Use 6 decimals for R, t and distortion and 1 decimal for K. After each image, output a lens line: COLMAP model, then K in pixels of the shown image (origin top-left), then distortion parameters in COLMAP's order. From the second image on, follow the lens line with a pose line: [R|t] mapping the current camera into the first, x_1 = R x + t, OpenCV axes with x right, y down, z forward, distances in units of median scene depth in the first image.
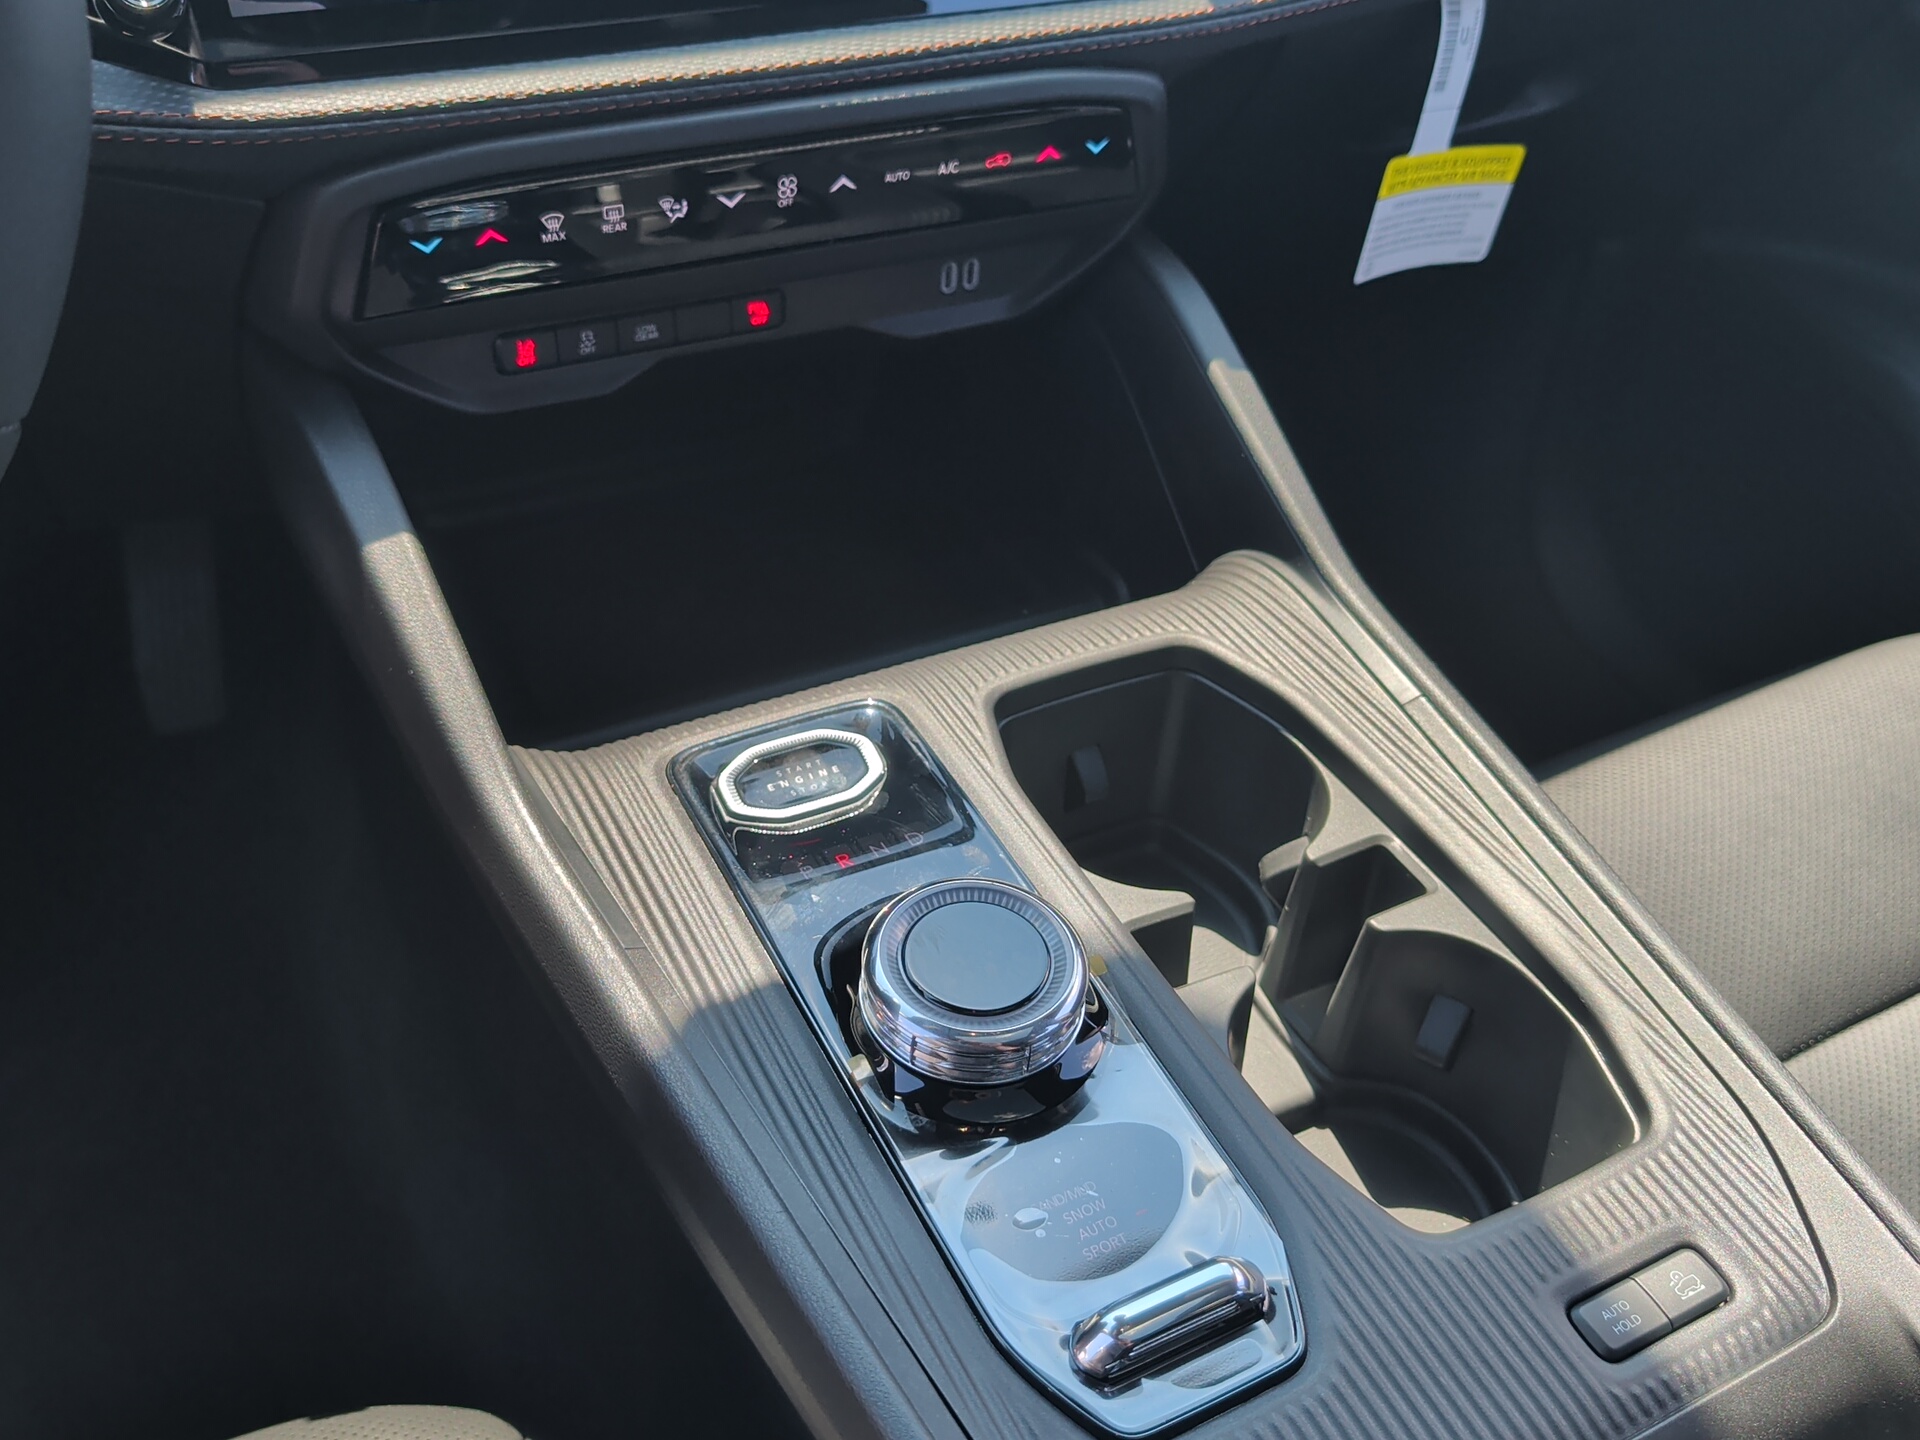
lens RADIAL K [[1708.8, 0, 960.0], [0, 1708.8, 720.0], [0, 0, 1]] dist [0.016439, -0.014835]
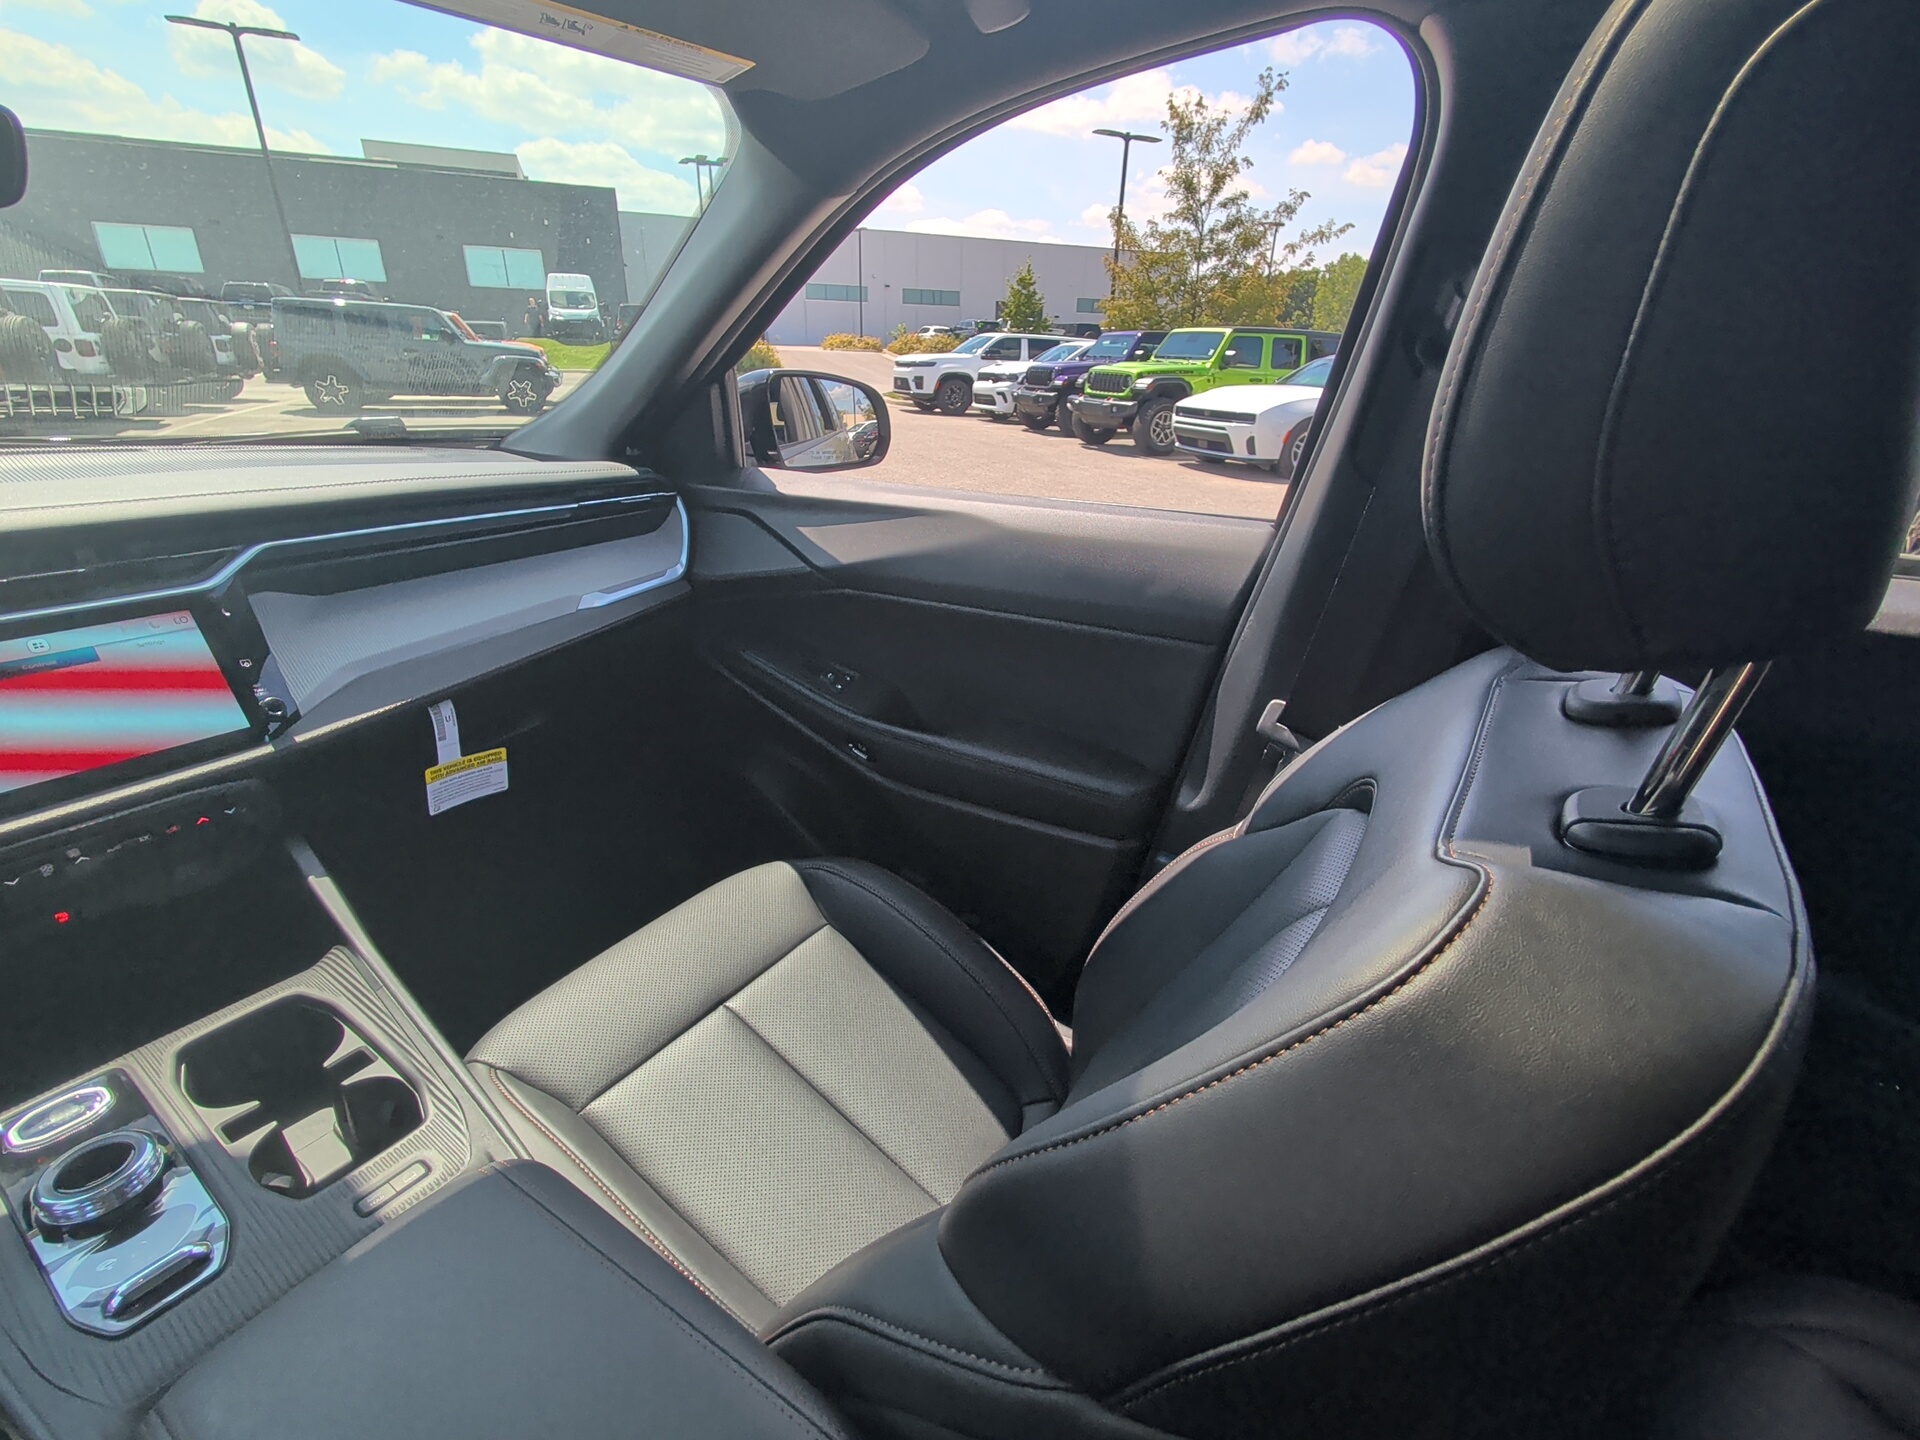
lens RADIAL K [[850.1, 0, 960.6], [0, 850.1, 719.7], [0, 0, 1]] dist [0.001961, -0.000070]
pose [[0.875651, -0.215058, 0.432418, 0.565731], [0.318738, 0.930027, -0.182909, 0.124656], [-0.362825, 0.297992, 0.882926, -0.599006]]
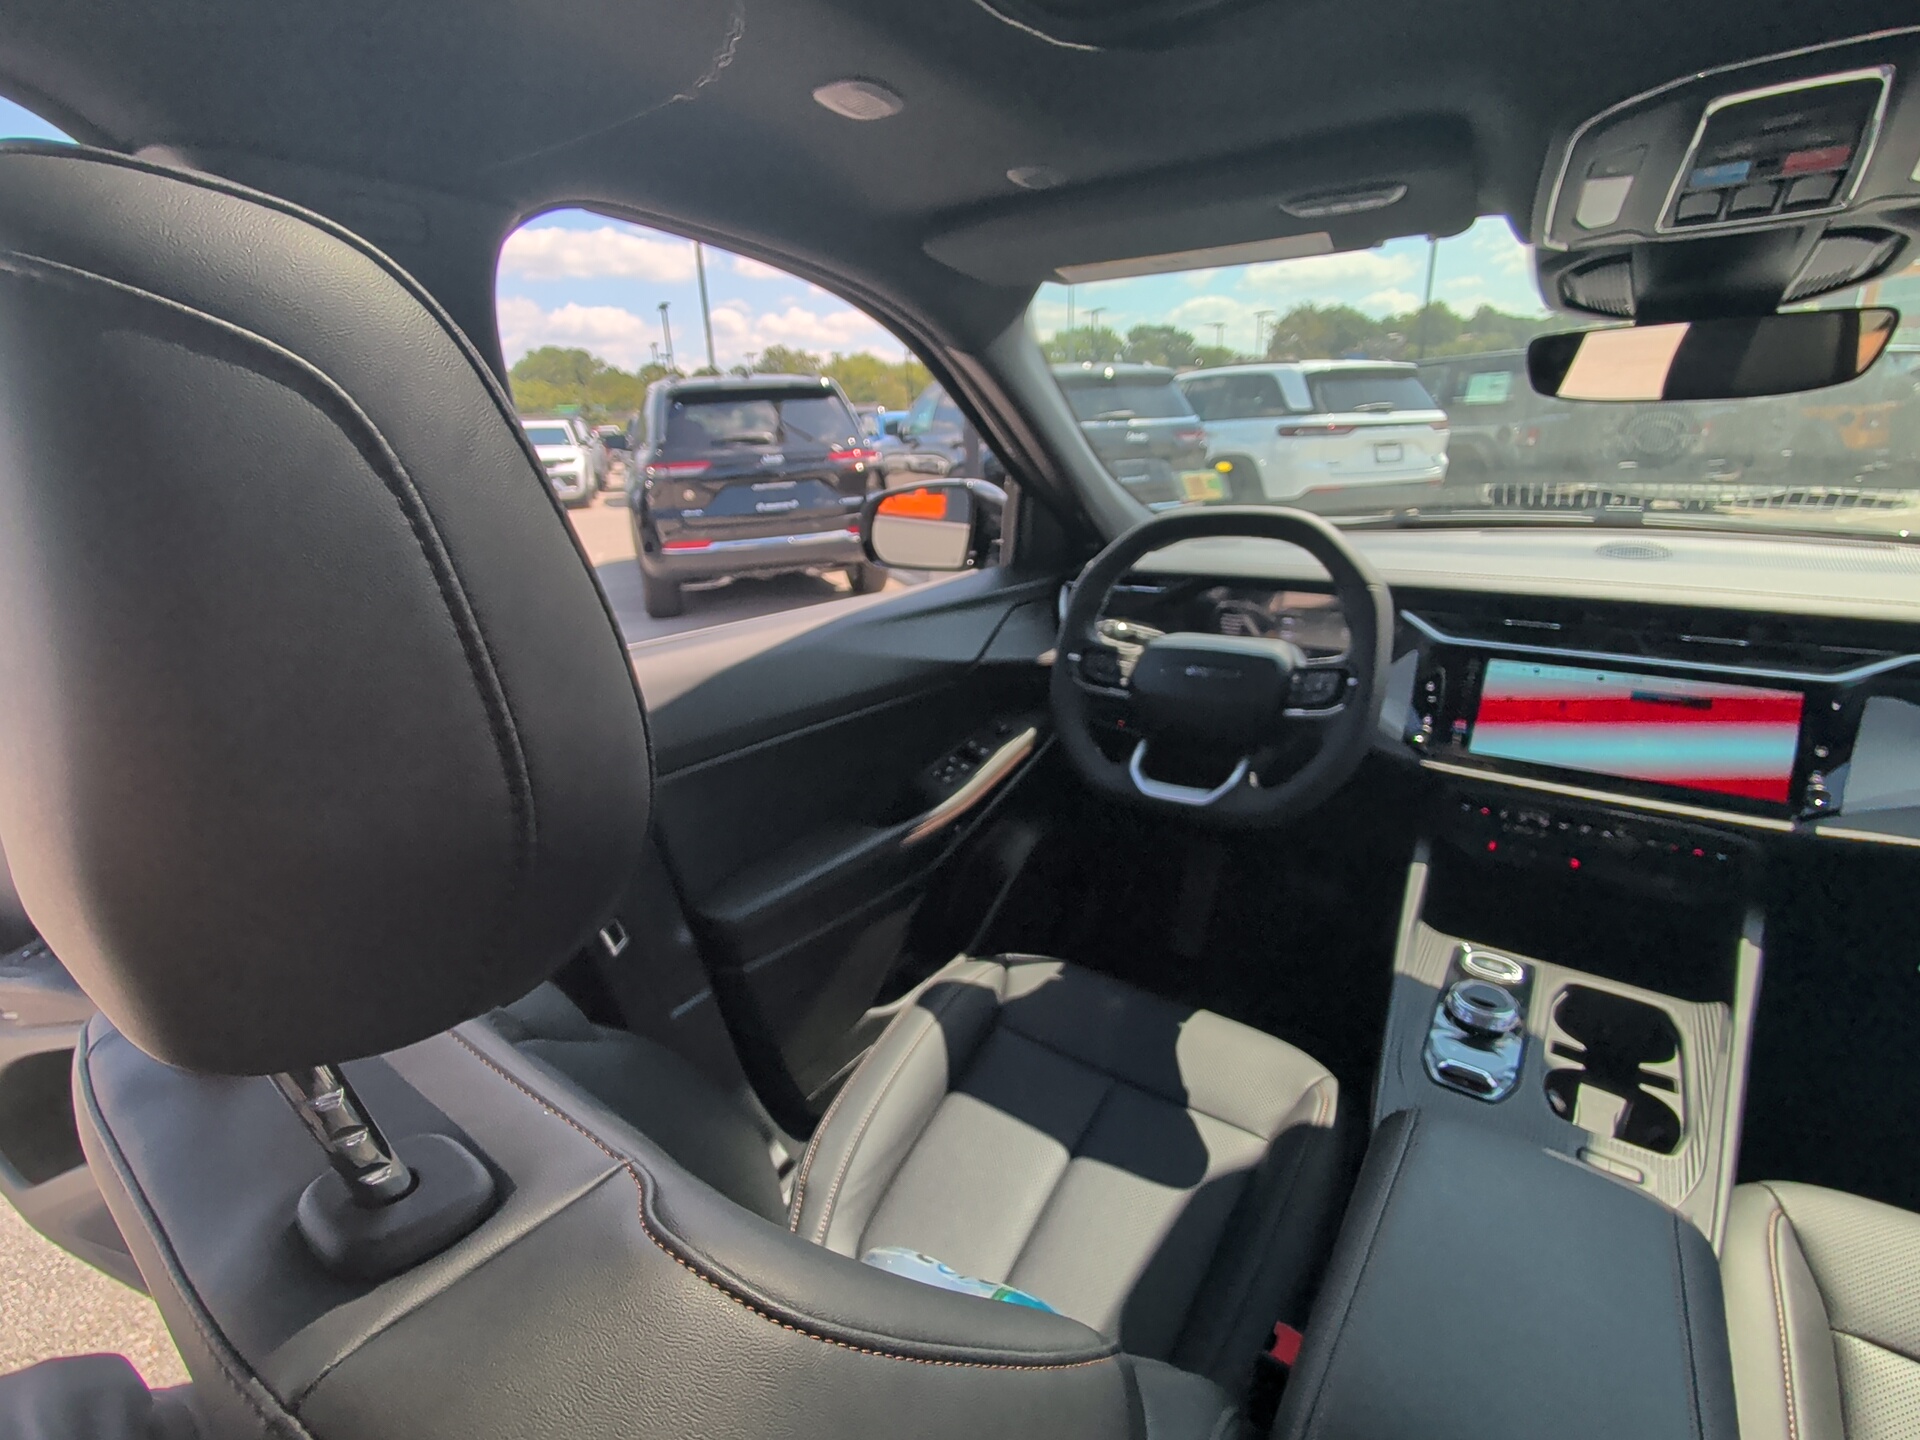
lens RADIAL K [[853.7, 0, 956.5], [0, 853.7, 721.2], [0, 0, 1]] dist [0.000983, -0.001143]
pose [[0.444560, 0.230620, -0.865552, 0.793640], [-0.520748, 0.852761, -0.040252, 0.236655], [0.728826, 0.468629, 0.499199, -0.899614]]
